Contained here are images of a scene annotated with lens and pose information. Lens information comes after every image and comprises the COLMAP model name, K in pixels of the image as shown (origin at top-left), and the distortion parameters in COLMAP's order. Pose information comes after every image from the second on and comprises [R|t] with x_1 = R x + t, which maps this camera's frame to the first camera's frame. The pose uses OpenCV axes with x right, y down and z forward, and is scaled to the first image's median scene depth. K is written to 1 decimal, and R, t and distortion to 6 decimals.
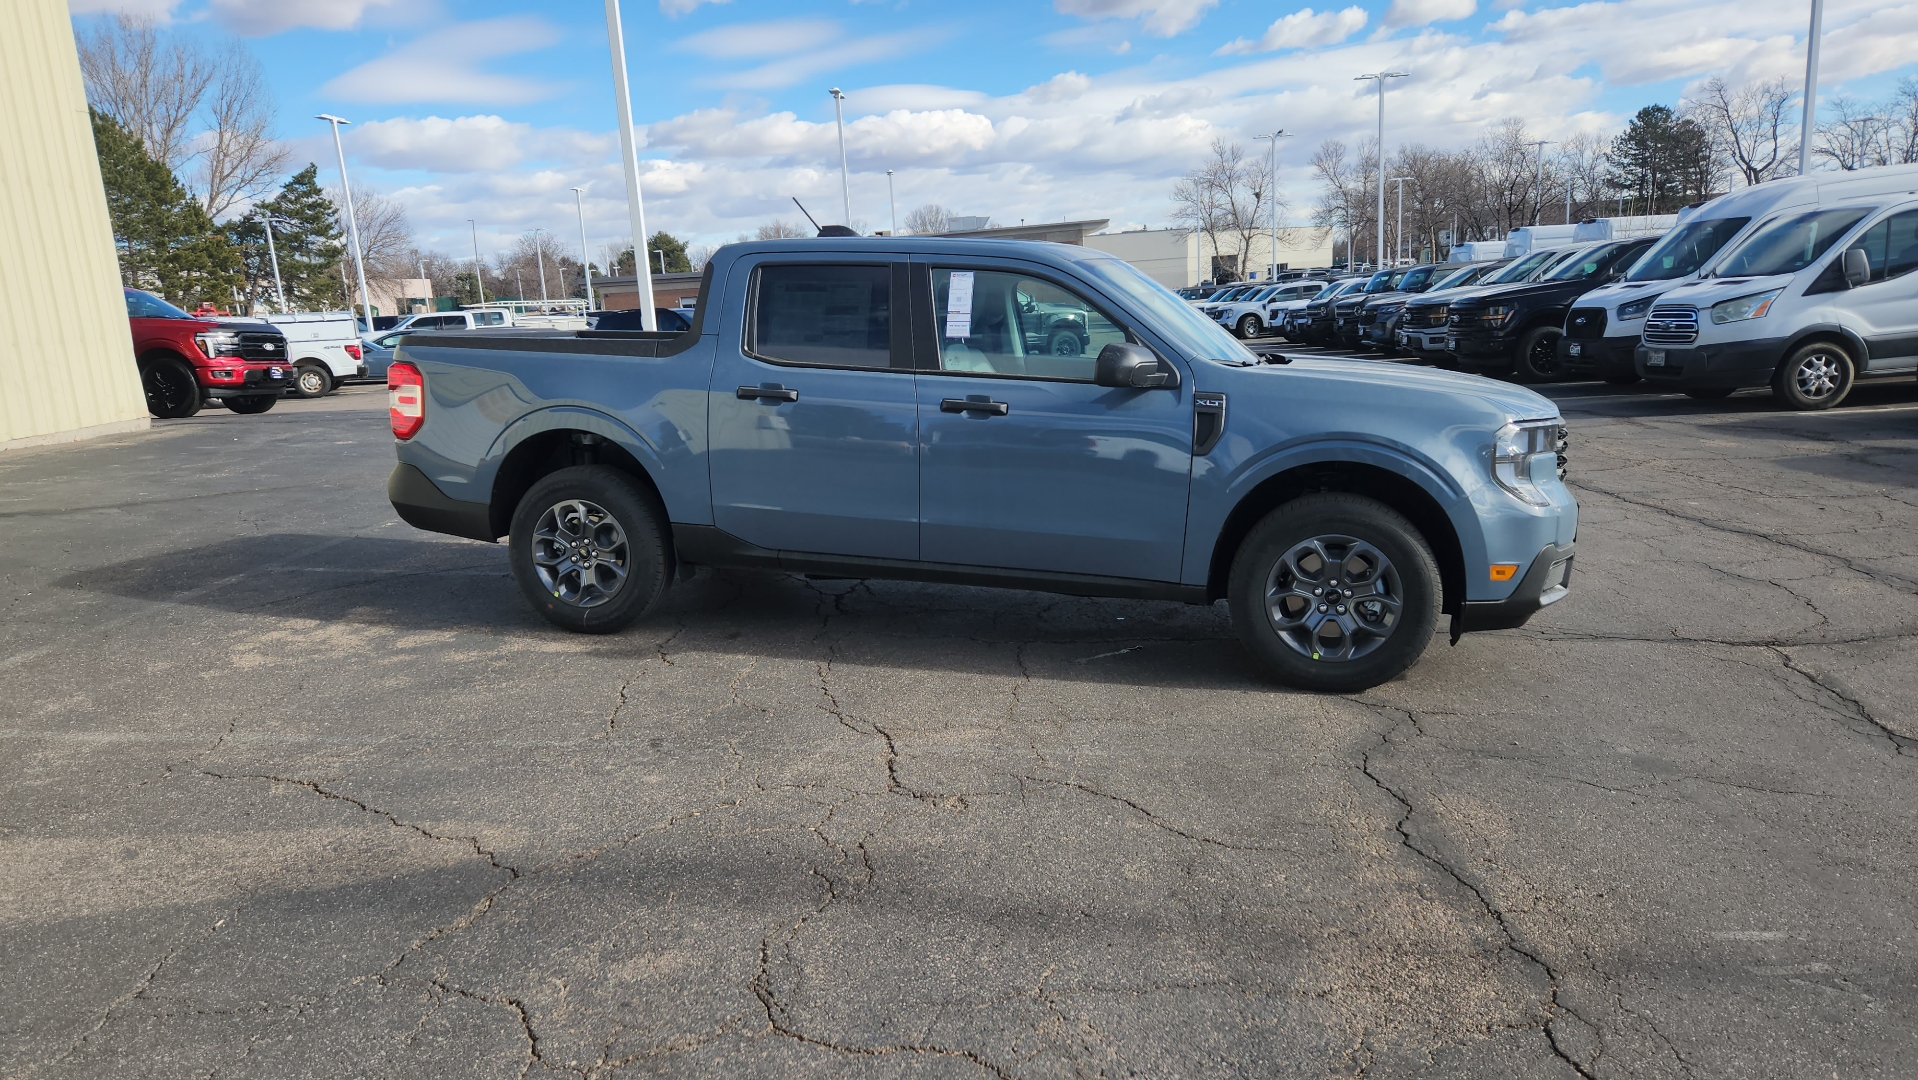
lens RADIAL K [[1278.8, 0, 927.6], [0, 1278.8, 551.0], [0, 0, 1]] dist [0.070287, -0.055707]
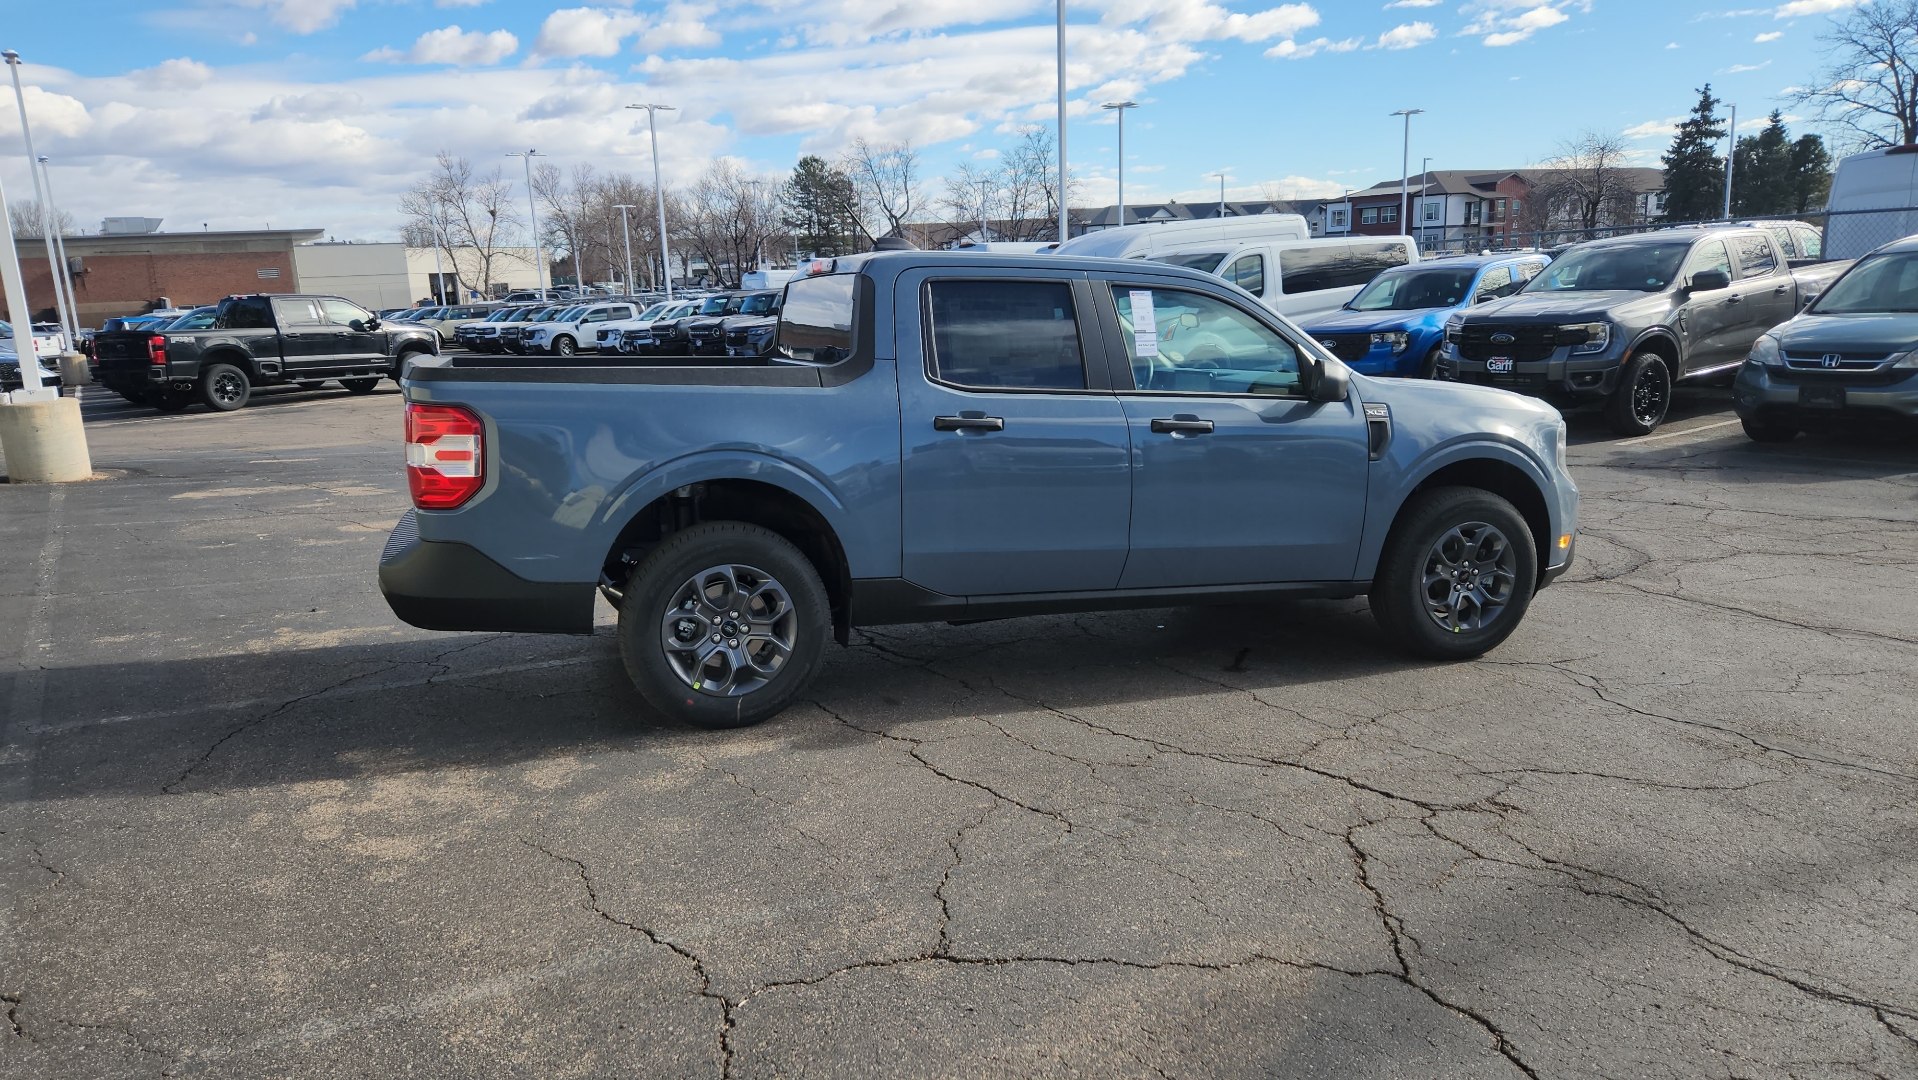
lens RADIAL K [[1281.6, 0, 925.4], [0, 1281.6, 544.2], [0, 0, 1]] dist [0.069394, -0.056129]
pose [[0.826441, -0.094363, 0.555060, -0.624994], [0.105967, 0.994306, 0.011260, -0.049297], [-0.552962, 0.049512, 0.831734, 0.260615]]
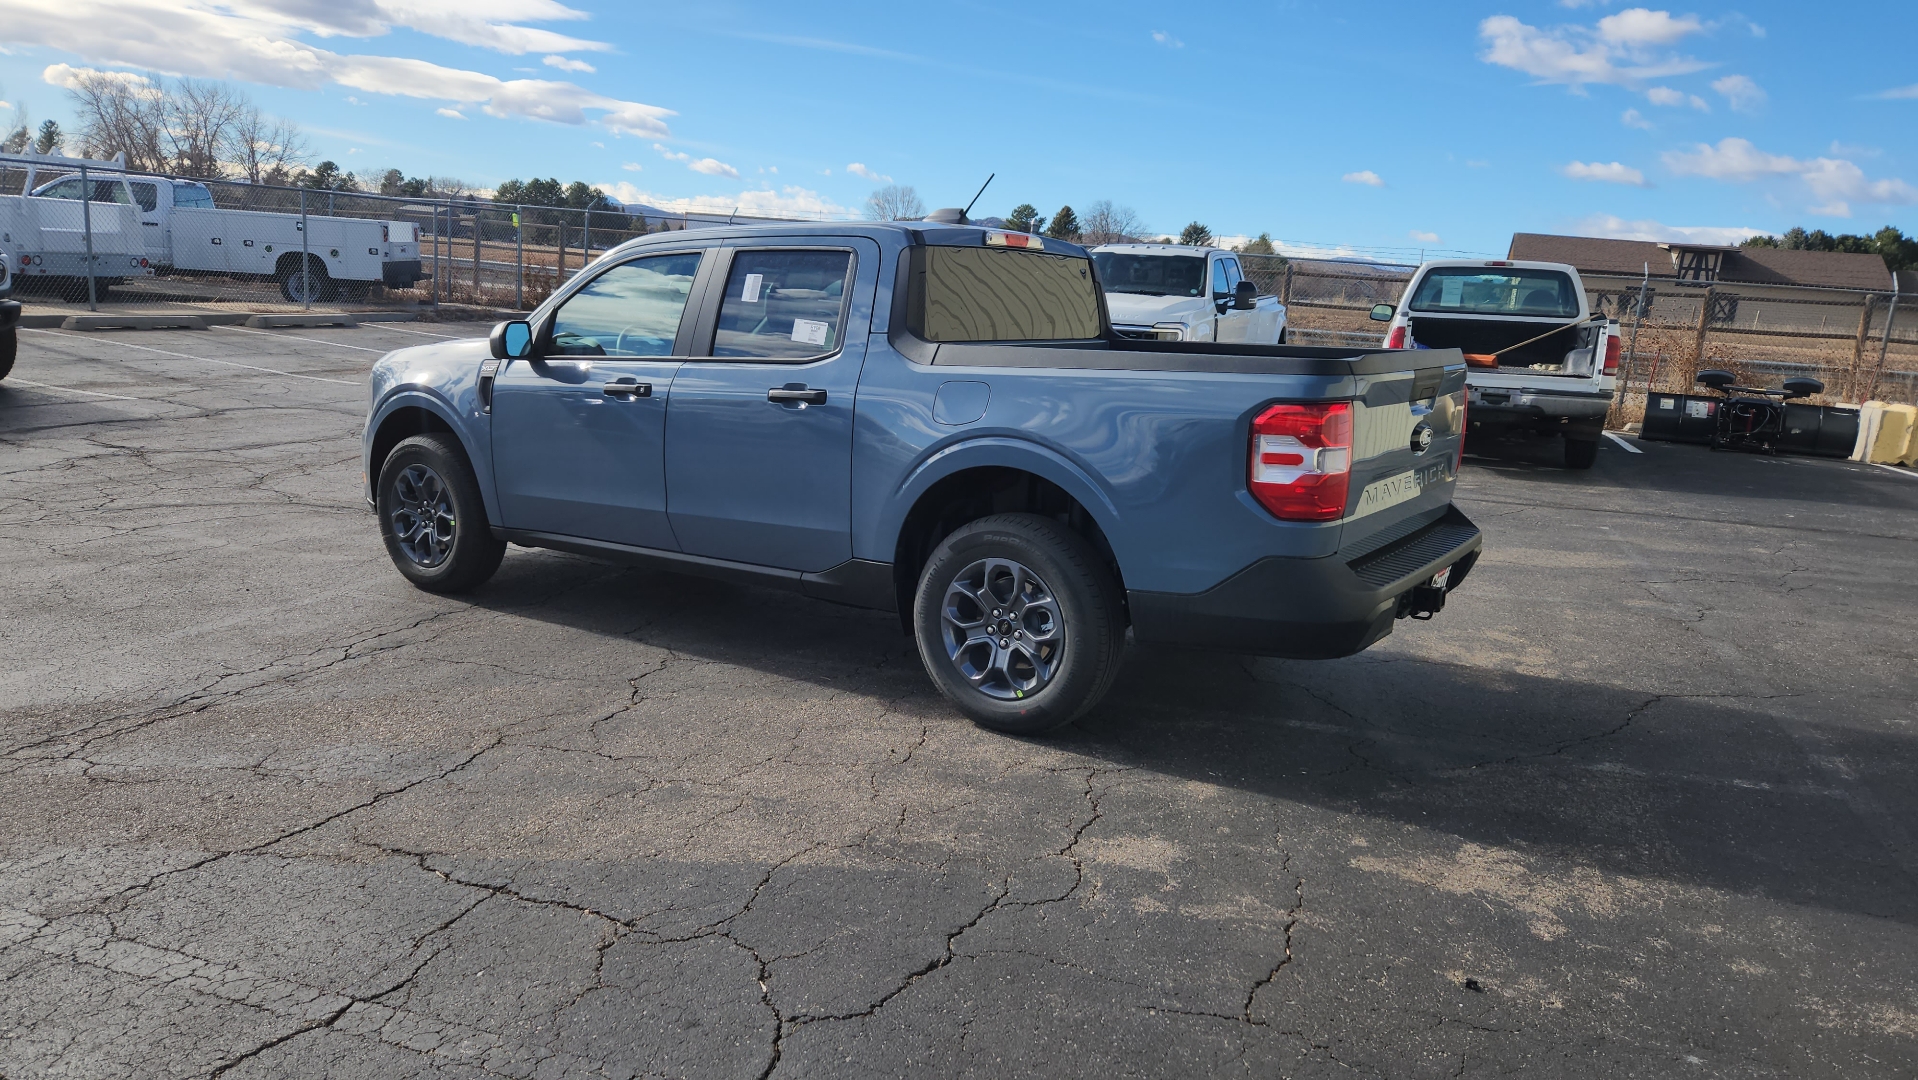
lens RADIAL K [[1278.8, 0, 932.6], [0, 1278.8, 554.3], [0, 0, 1]] dist [0.070287, -0.055707]
pose [[-0.949701, -0.085676, 0.301209, -0.372102], [0.032862, 0.929270, 0.367936, -0.386525], [-0.311428, 0.359328, -0.879713, 2.009633]]
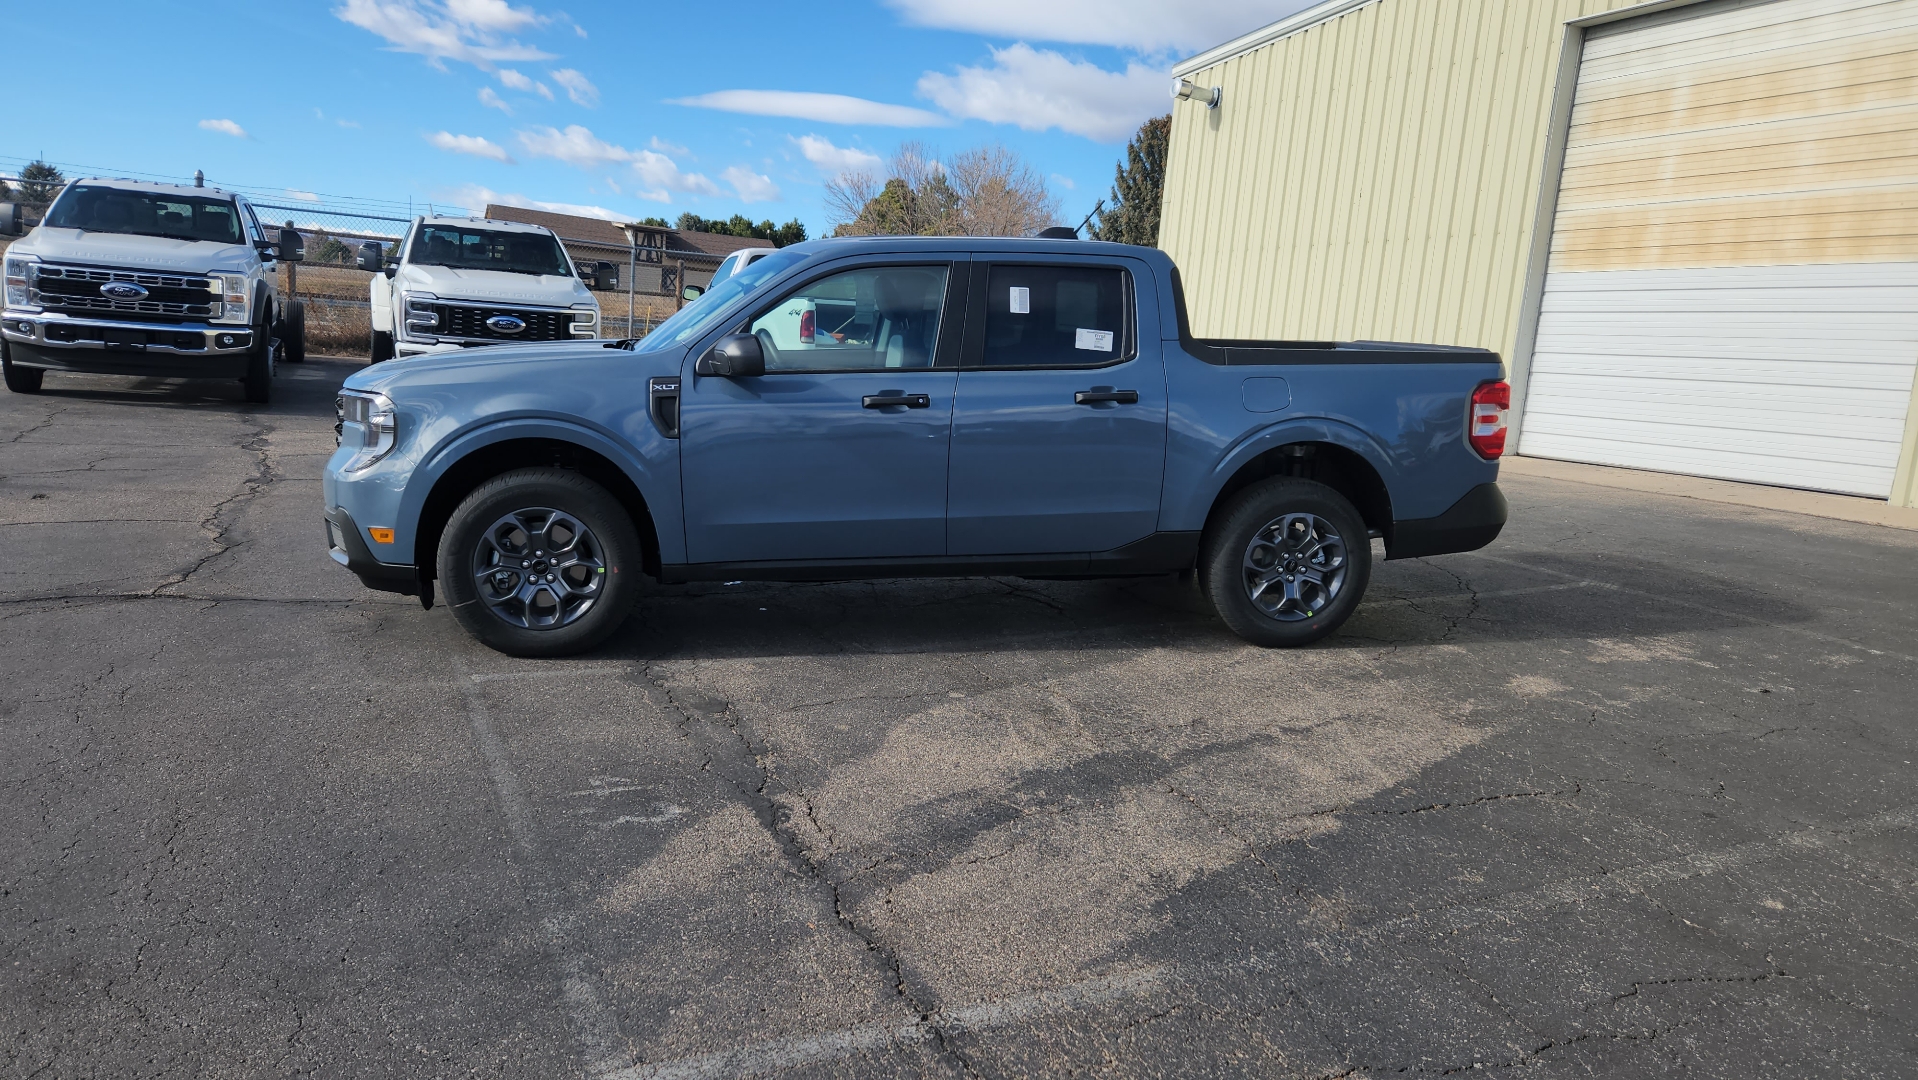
lens RADIAL K [[1281.6, 0, 937.1], [0, 1281.6, 550.0], [0, 0, 1]] dist [0.069394, -0.056129]
pose [[-0.886445, 0.058358, -0.459141, 0.530926], [-0.121375, 0.927989, 0.352284, -0.392379], [0.446636, 0.368009, -0.815528, 2.024775]]
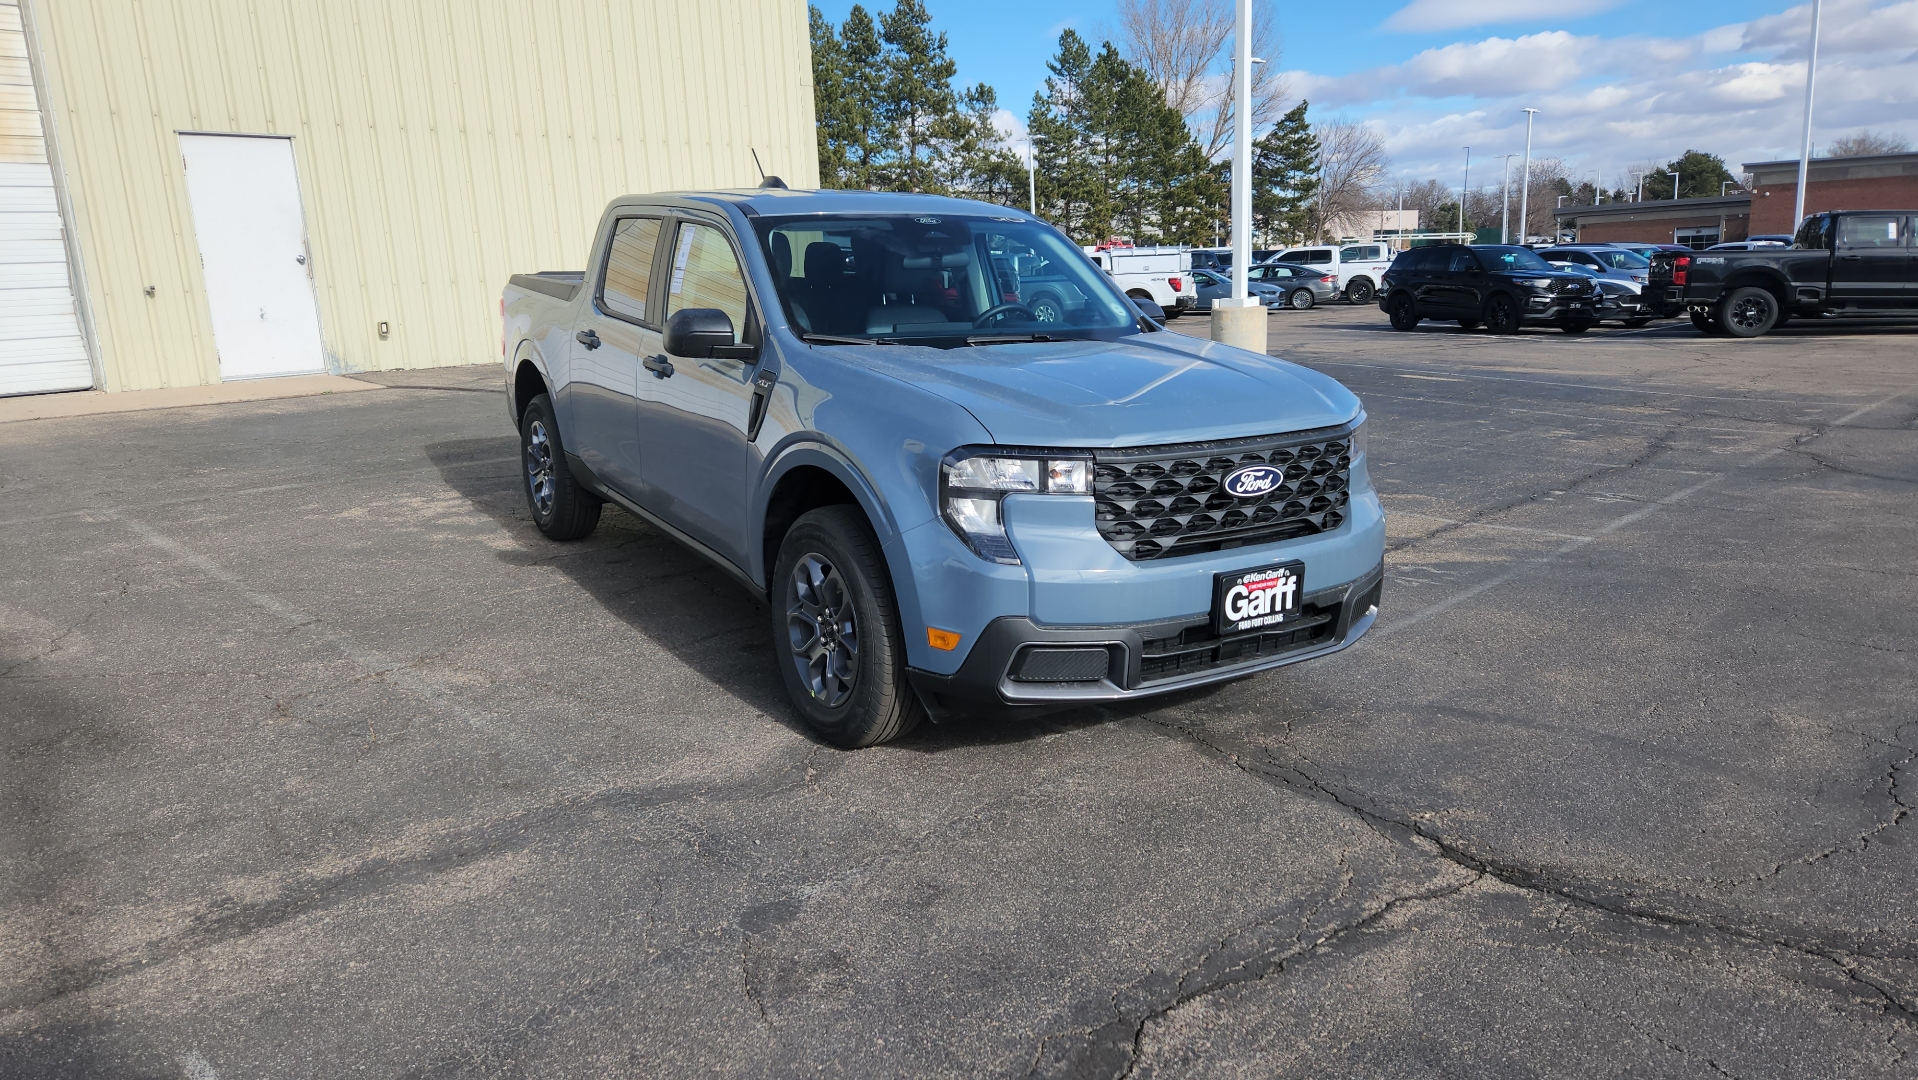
lens RADIAL K [[1278.8, 0, 926.2], [0, 1278.8, 539.3], [0, 0, 1]] dist [0.070287, -0.055707]
pose [[0.742804, 0.164887, -0.648887, 0.768616], [-0.137209, 0.986118, 0.093511, -0.092867], [0.655298, 0.019573, 0.755117, 0.358825]]
